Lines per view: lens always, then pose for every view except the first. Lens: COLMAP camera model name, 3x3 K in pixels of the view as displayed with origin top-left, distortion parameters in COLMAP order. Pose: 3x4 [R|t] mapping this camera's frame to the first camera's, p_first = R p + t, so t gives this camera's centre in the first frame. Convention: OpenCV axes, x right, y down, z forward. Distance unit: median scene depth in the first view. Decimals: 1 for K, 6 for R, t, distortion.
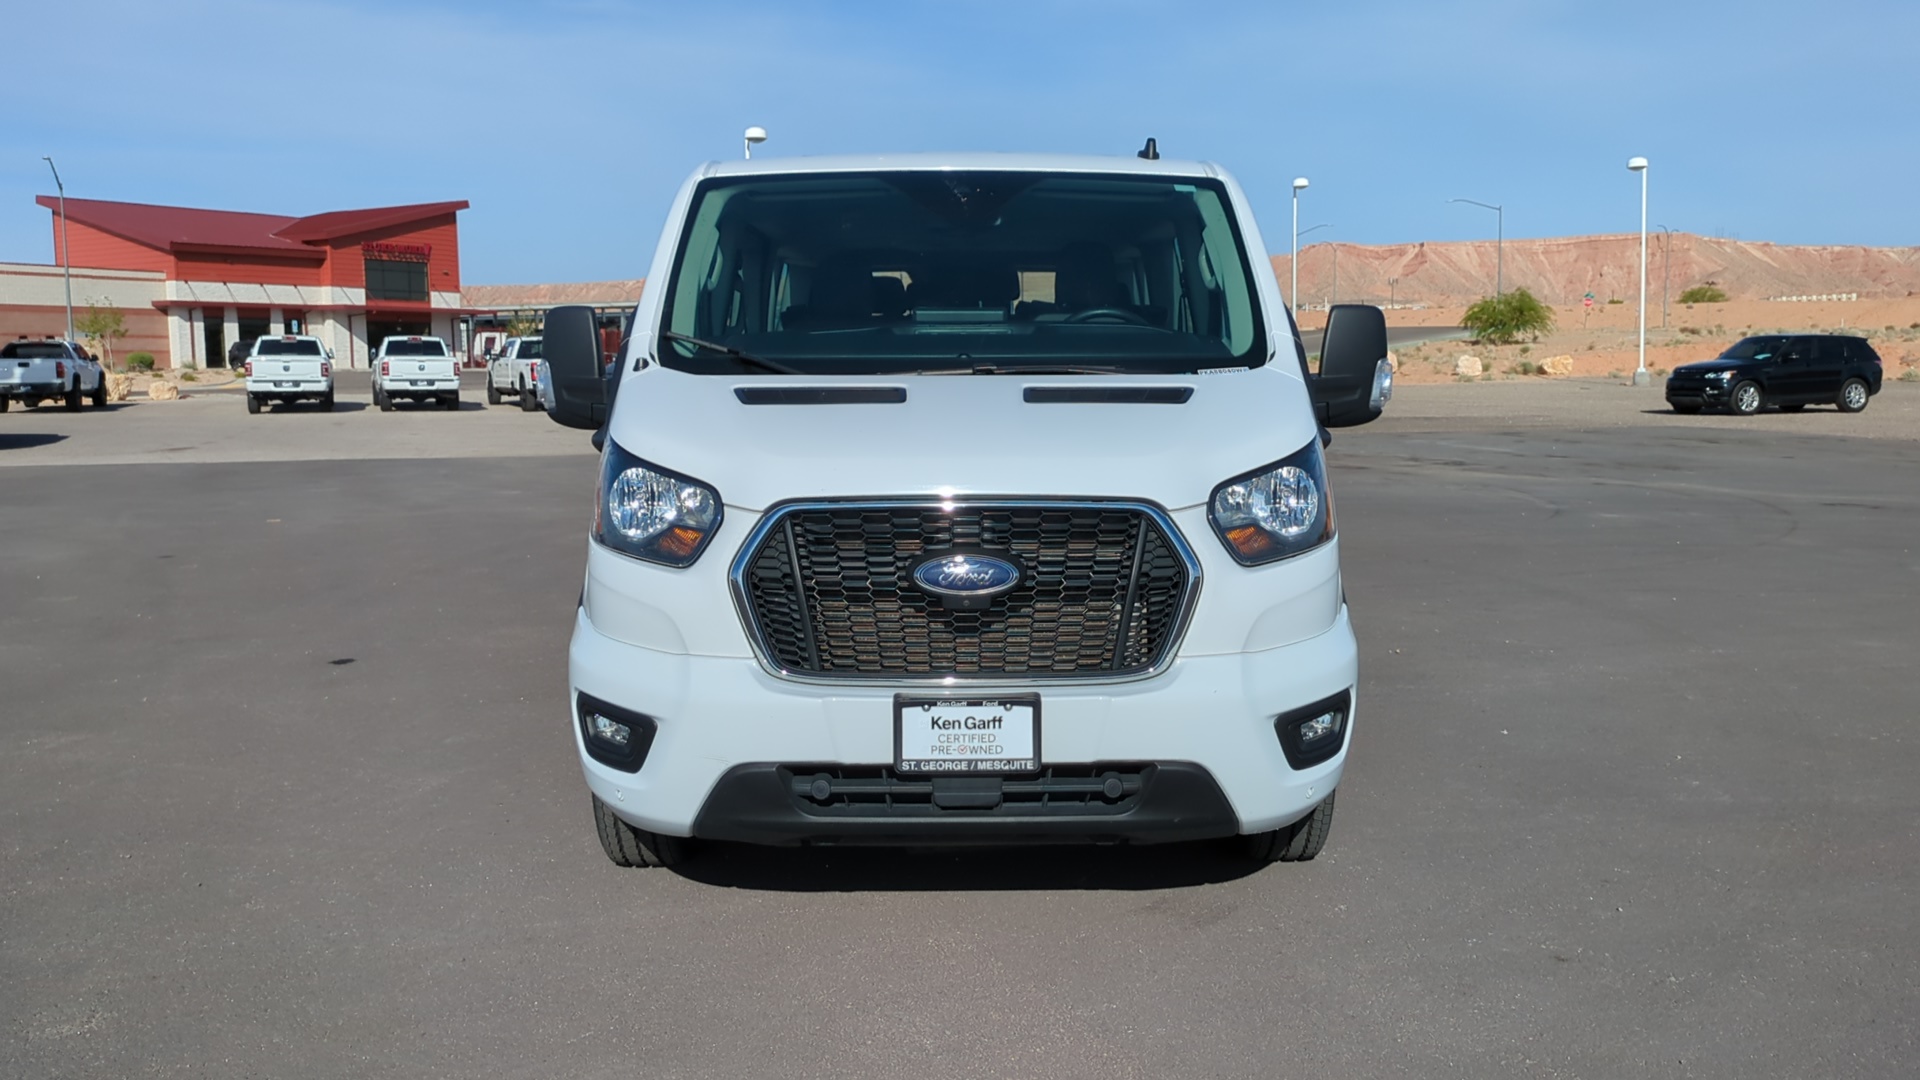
lens RADIAL K [[1633.7, 0, 964.2], [0, 1633.7, 535.8], [0, 0, 1]] dist [0.079504, -0.098271]
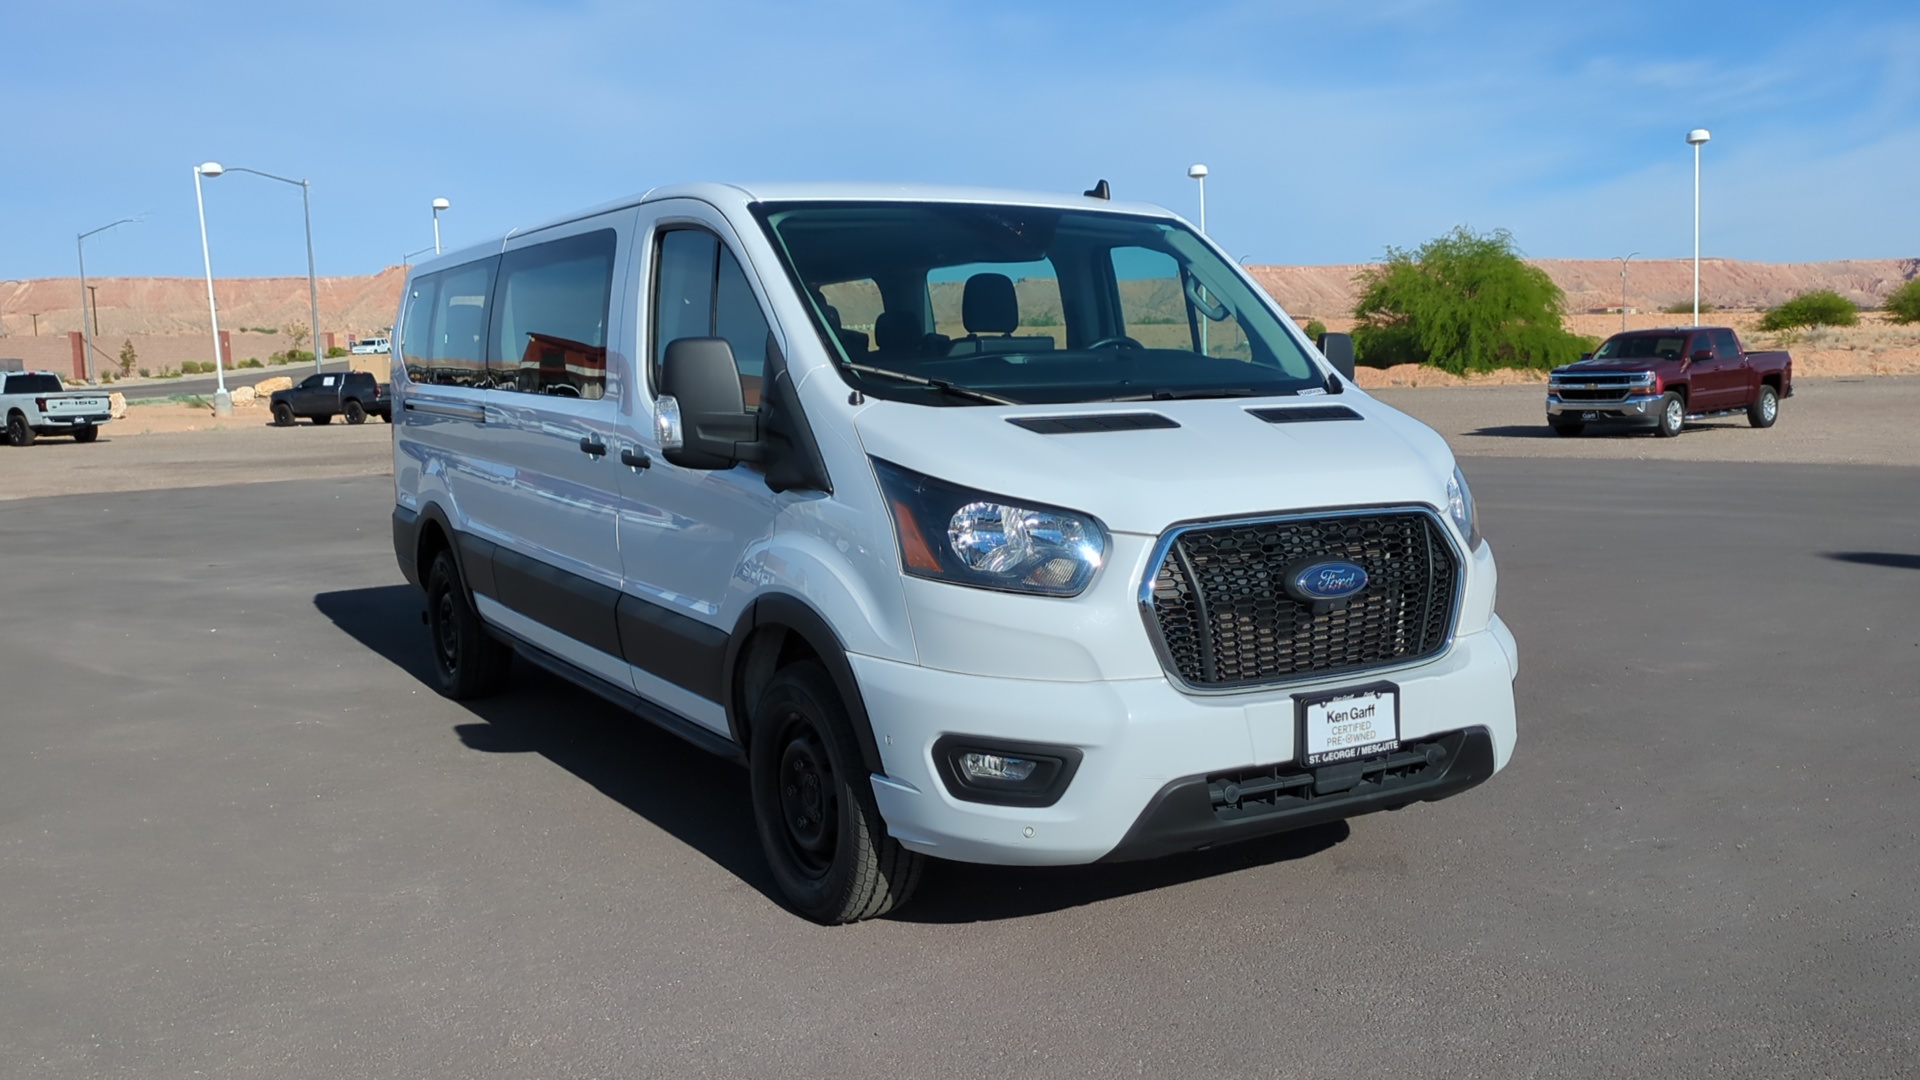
lens RADIAL K [[1633.7, 0, 955.5], [0, 1633.7, 539.6], [0, 0, 1]] dist [0.079504, -0.098271]
pose [[0.867322, -0.065926, 0.493361, -0.736380], [0.071714, 0.997399, 0.007206, -0.028367], [-0.492553, 0.029131, 0.869795, 0.159264]]
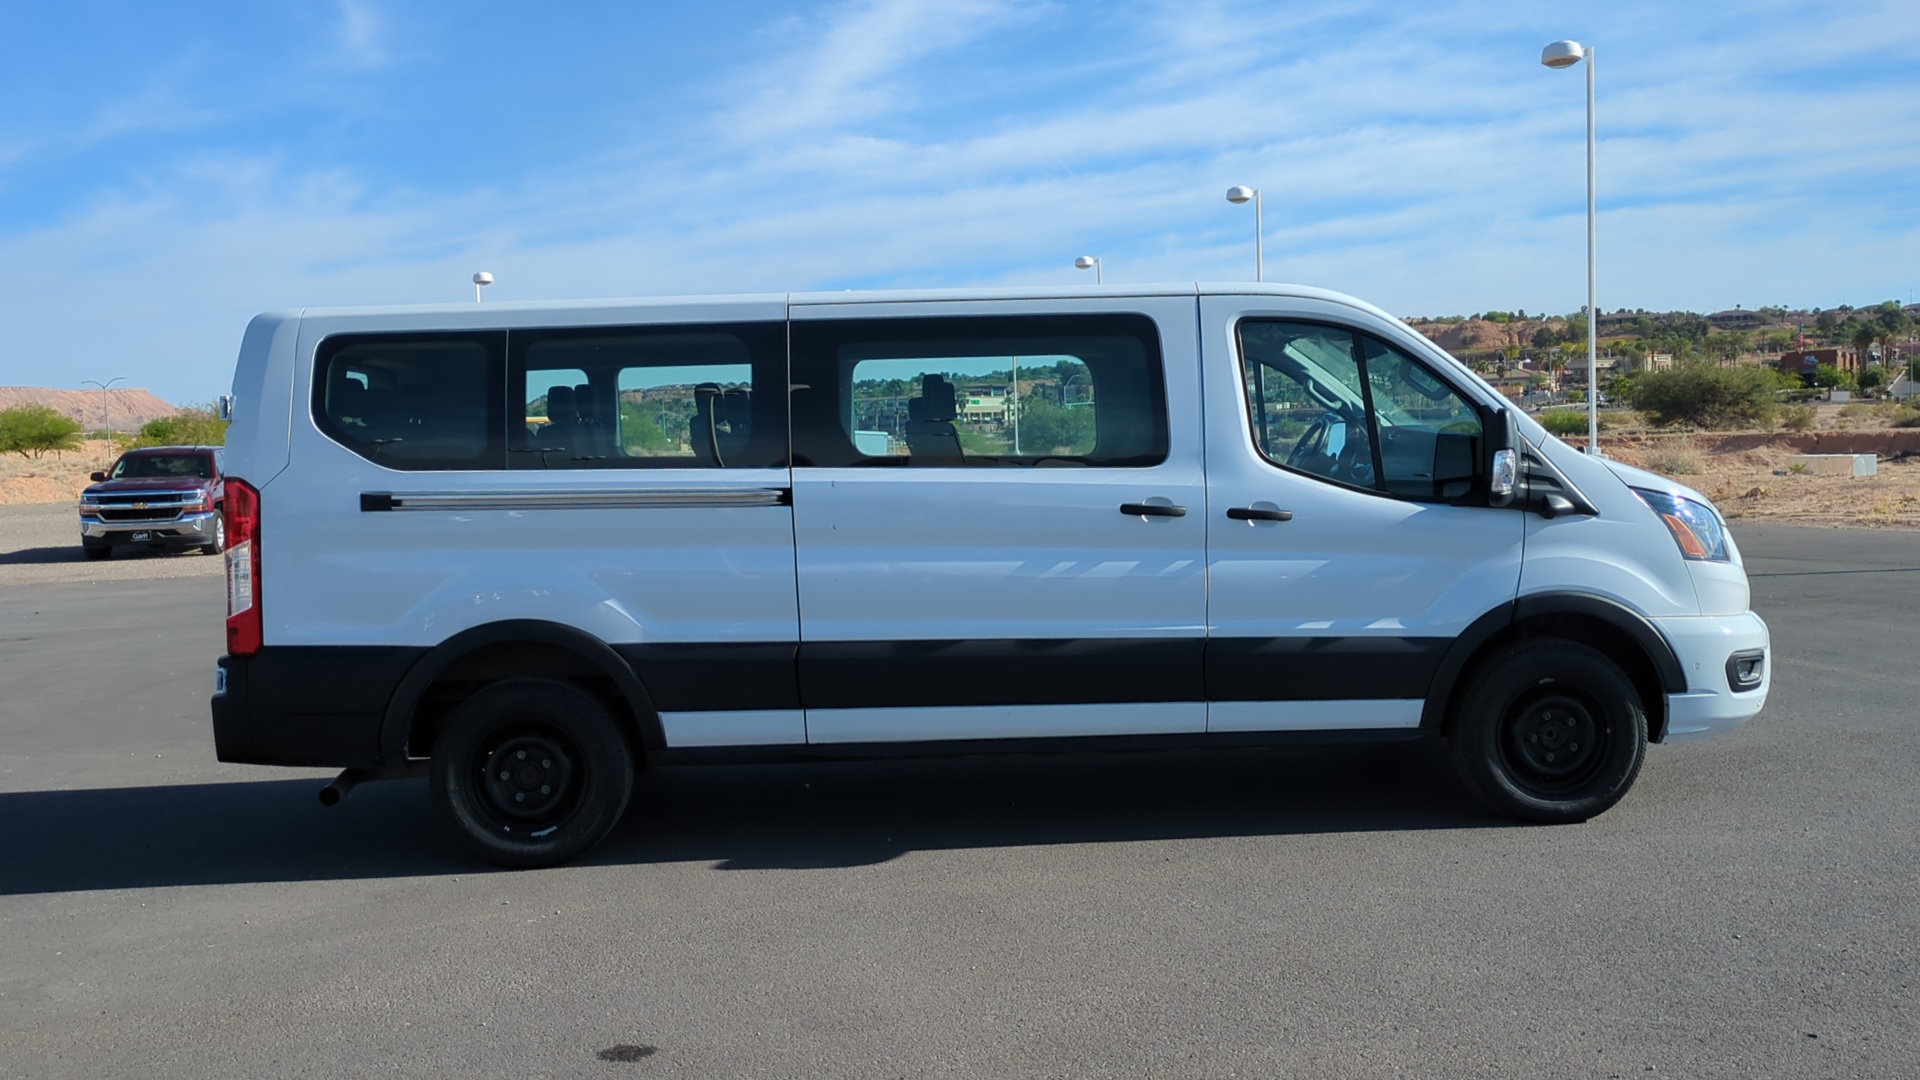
lens RADIAL K [[1633.7, 0, 989.7], [0, 1633.7, 562.2], [0, 0, 1]] dist [0.079504, -0.098271]
pose [[-0.040002, -0.064077, 0.997143, -1.976733], [0.137441, 0.988103, 0.069010, -0.224542], [-0.989702, 0.139808, -0.030719, 1.989127]]
